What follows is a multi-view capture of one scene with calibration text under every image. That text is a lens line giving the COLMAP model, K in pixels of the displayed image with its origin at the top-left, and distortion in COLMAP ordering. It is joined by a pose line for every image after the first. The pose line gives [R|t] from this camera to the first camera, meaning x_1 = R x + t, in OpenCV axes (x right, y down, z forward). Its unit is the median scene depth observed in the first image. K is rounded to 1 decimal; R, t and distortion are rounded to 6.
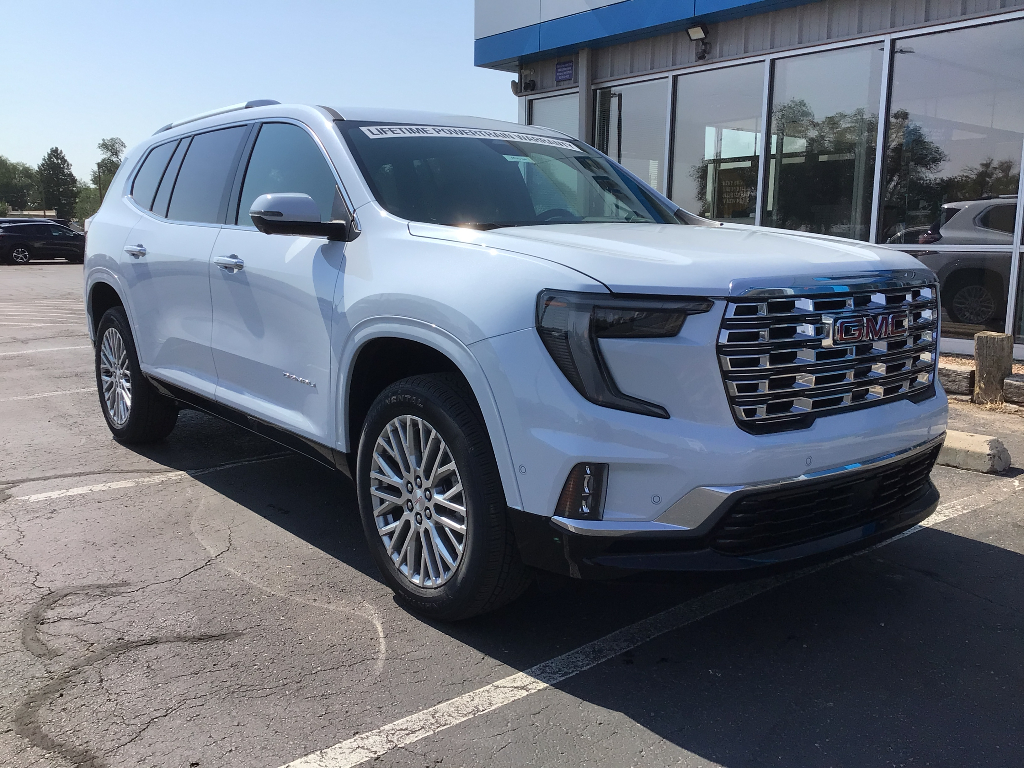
lens RADIAL K [[924.5, 0, 512.0], [0, 924.5, 384.0], [0, 0, 1]] dist [0.124305, -0.241447]
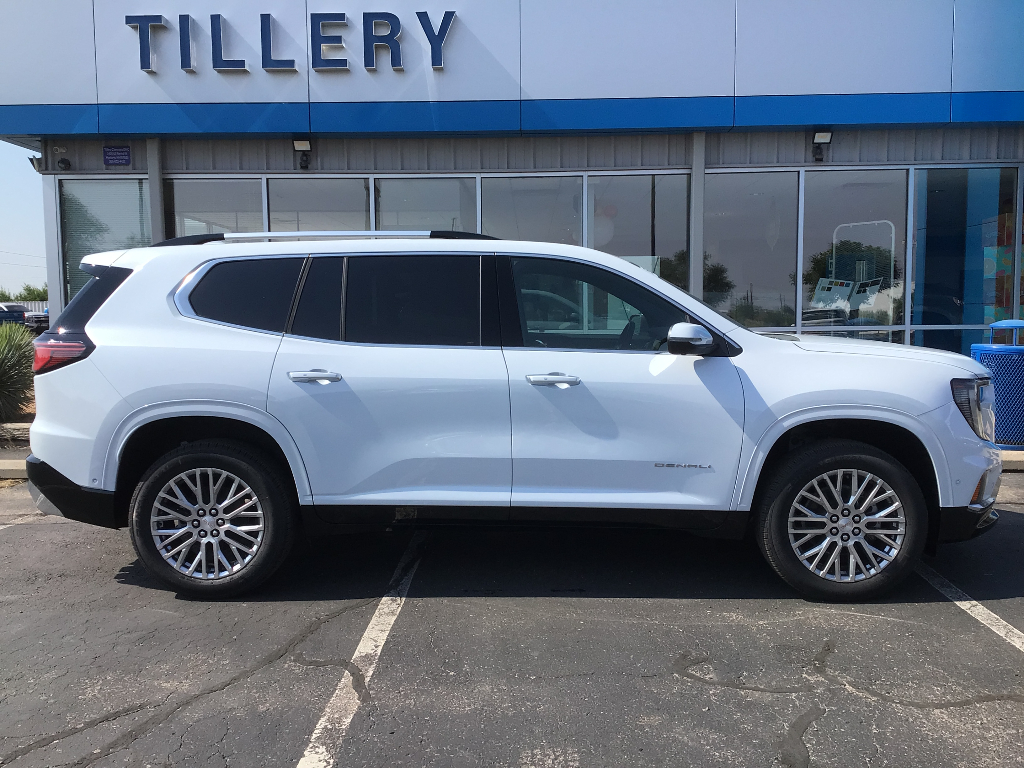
lens RADIAL K [[924.5, 0, 512.0], [0, 924.5, 384.0], [0, 0, 1]] dist [0.124305, -0.241447]
pose [[0.641807, -0.079055, 0.762780, -1.562599], [0.133967, 0.990935, -0.010020, -0.155966], [-0.755074, 0.108618, 0.646580, 0.395856]]
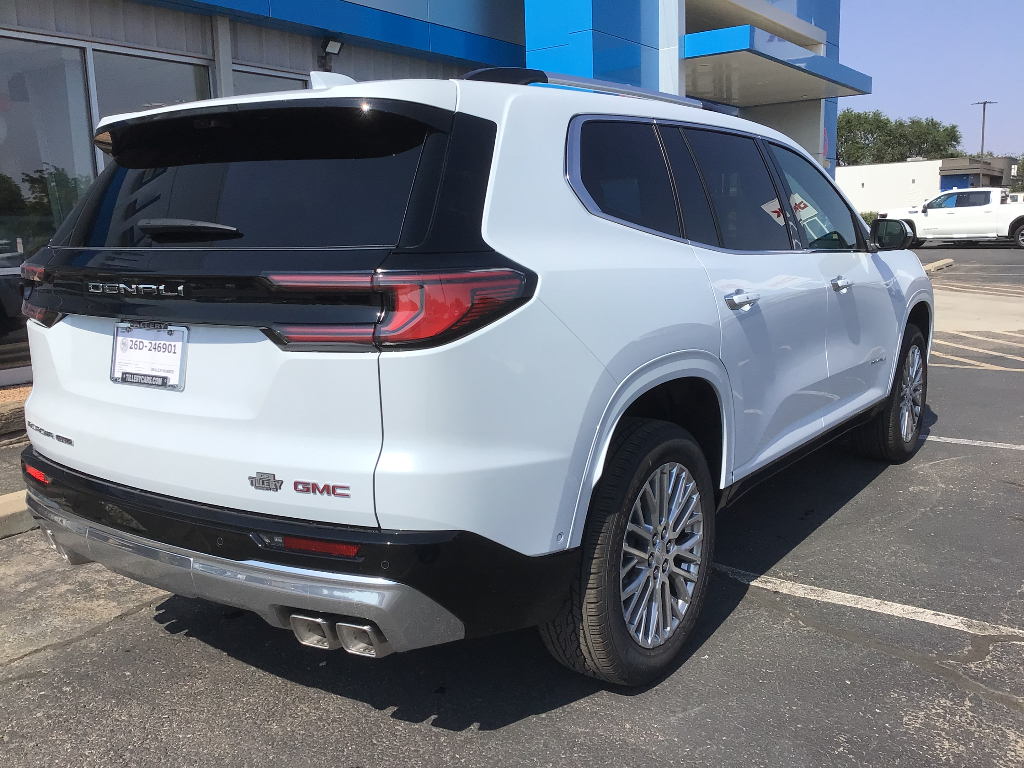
lens RADIAL K [[924.5, 0, 512.0], [0, 924.5, 384.0], [0, 0, 1]] dist [0.124305, -0.241447]
pose [[-0.278202, -0.160646, 0.946993, -1.549885], [0.179624, 0.959821, 0.215591, -0.395528], [-0.943577, 0.230081, -0.238169, 2.045450]]
